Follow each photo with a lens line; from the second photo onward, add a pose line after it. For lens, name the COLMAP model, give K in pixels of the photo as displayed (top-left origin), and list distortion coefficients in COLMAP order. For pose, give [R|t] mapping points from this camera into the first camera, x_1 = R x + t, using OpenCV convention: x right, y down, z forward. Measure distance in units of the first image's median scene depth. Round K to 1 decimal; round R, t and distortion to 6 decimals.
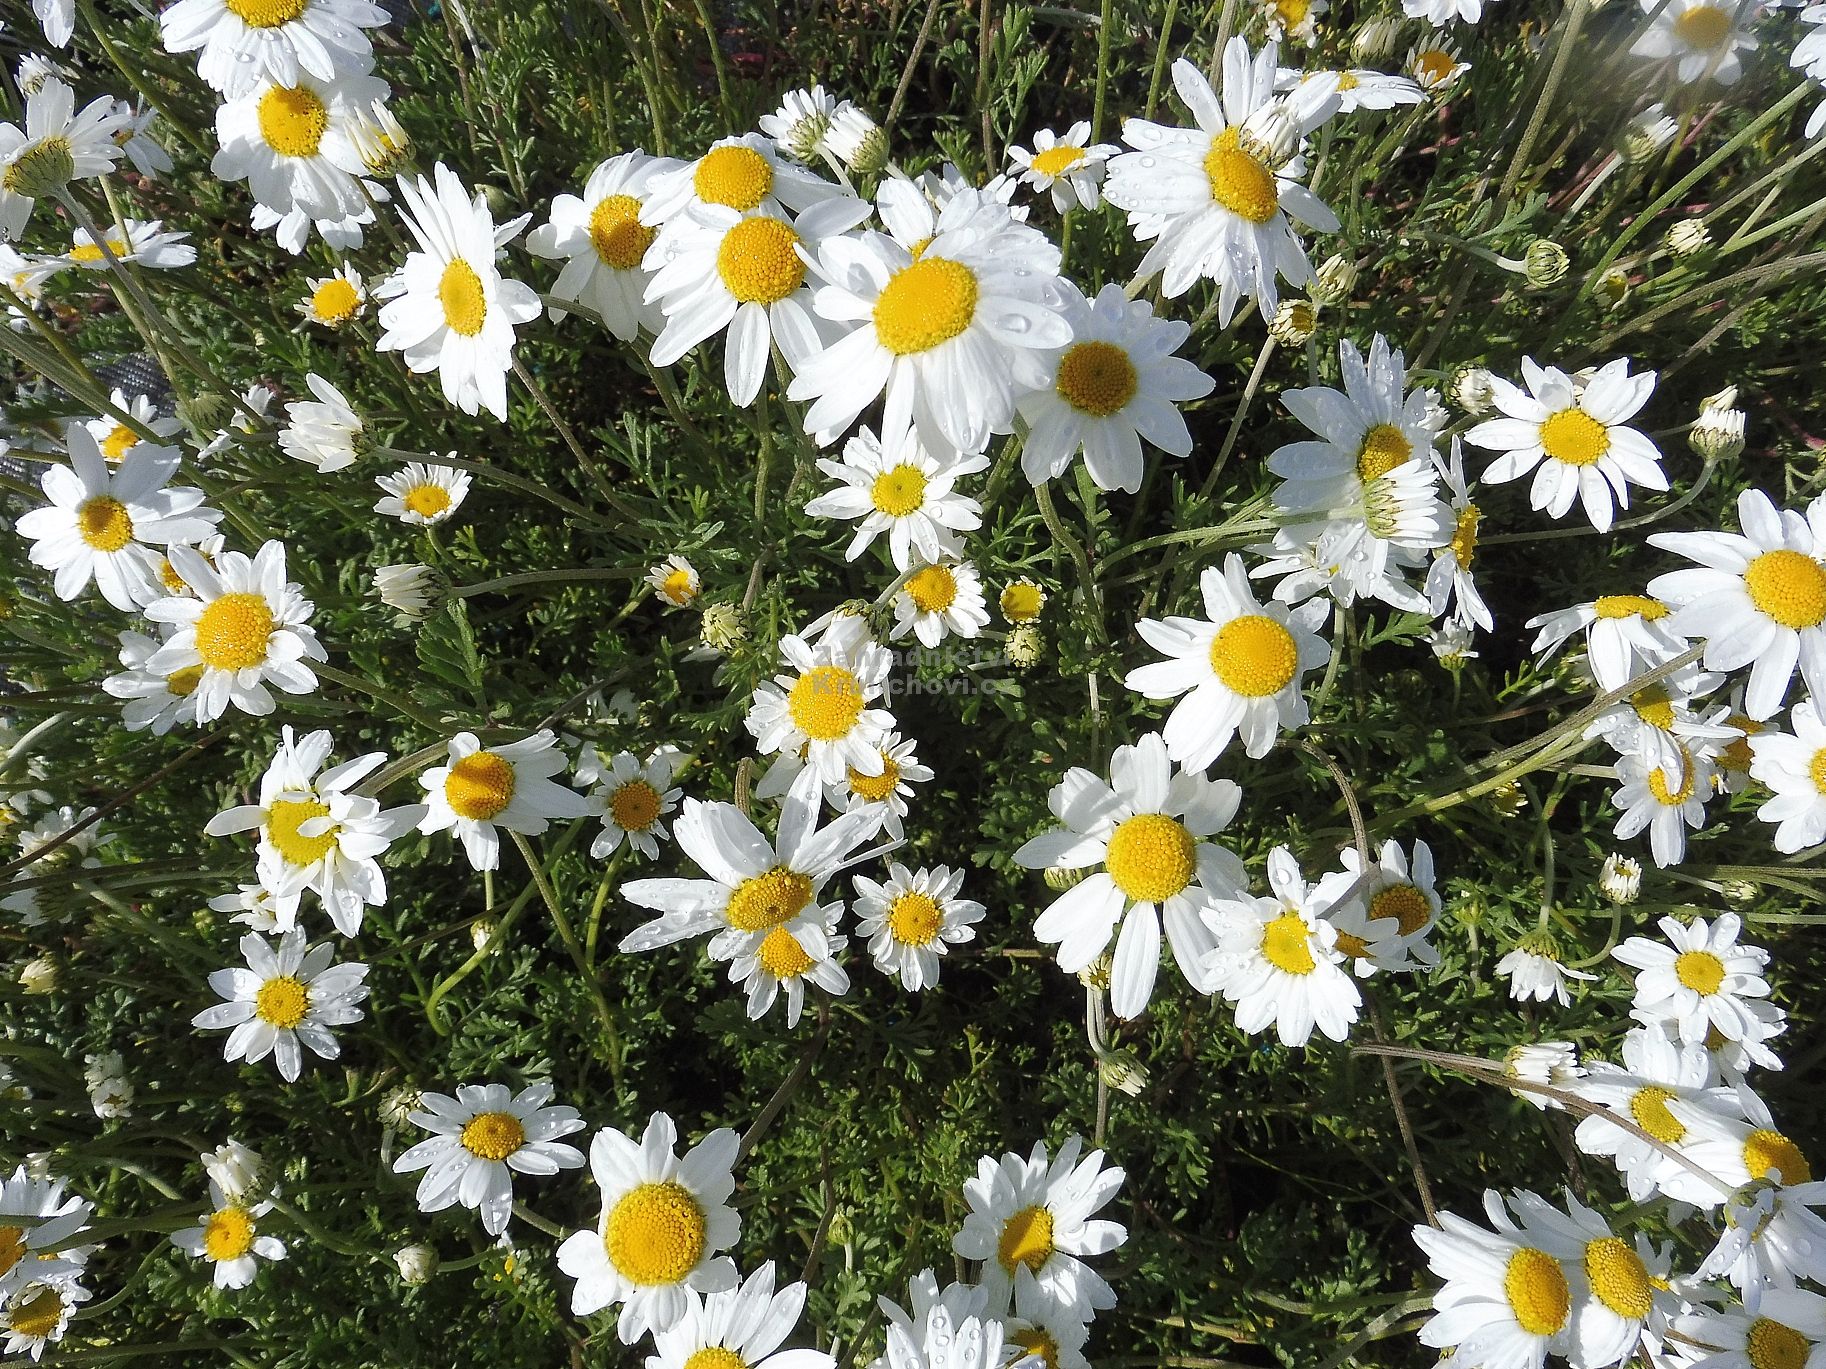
lens RADIAL K [[1343.3, 0, 913.4], [0, 1343.3, 723.4], [0, 0, 1]] dist [-0.020324, -0.003446]
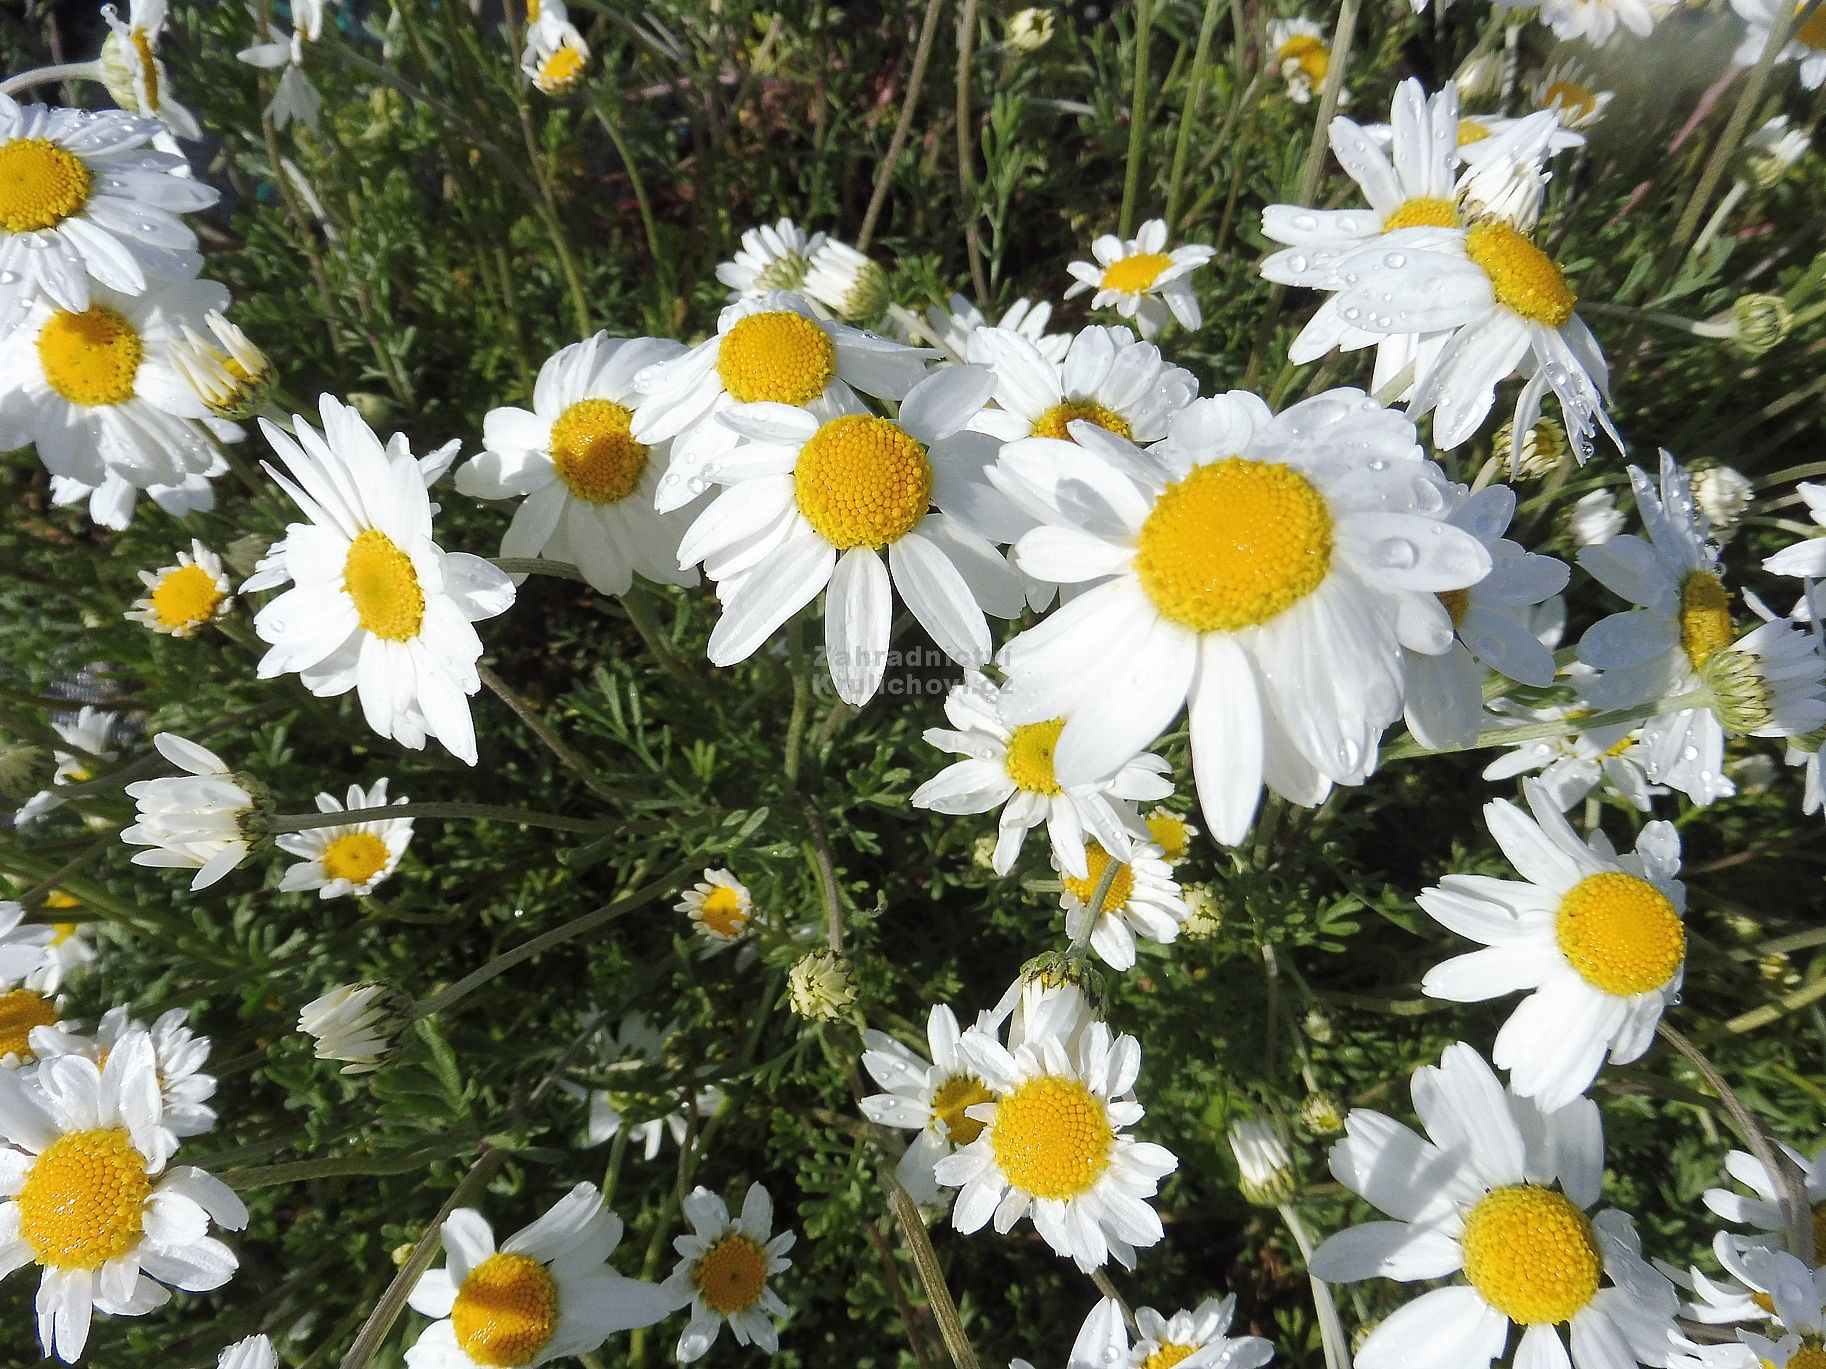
lens RADIAL K [[1343.3, 0, 913.4], [0, 1343.3, 723.4], [0, 0, 1]] dist [-0.020324, -0.003446]
pose [[0.985630, -0.151105, 0.075501, -0.127259], [0.156547, 0.985024, -0.072258, -0.148821], [-0.063452, 0.083039, 0.994524, 0.303310]]
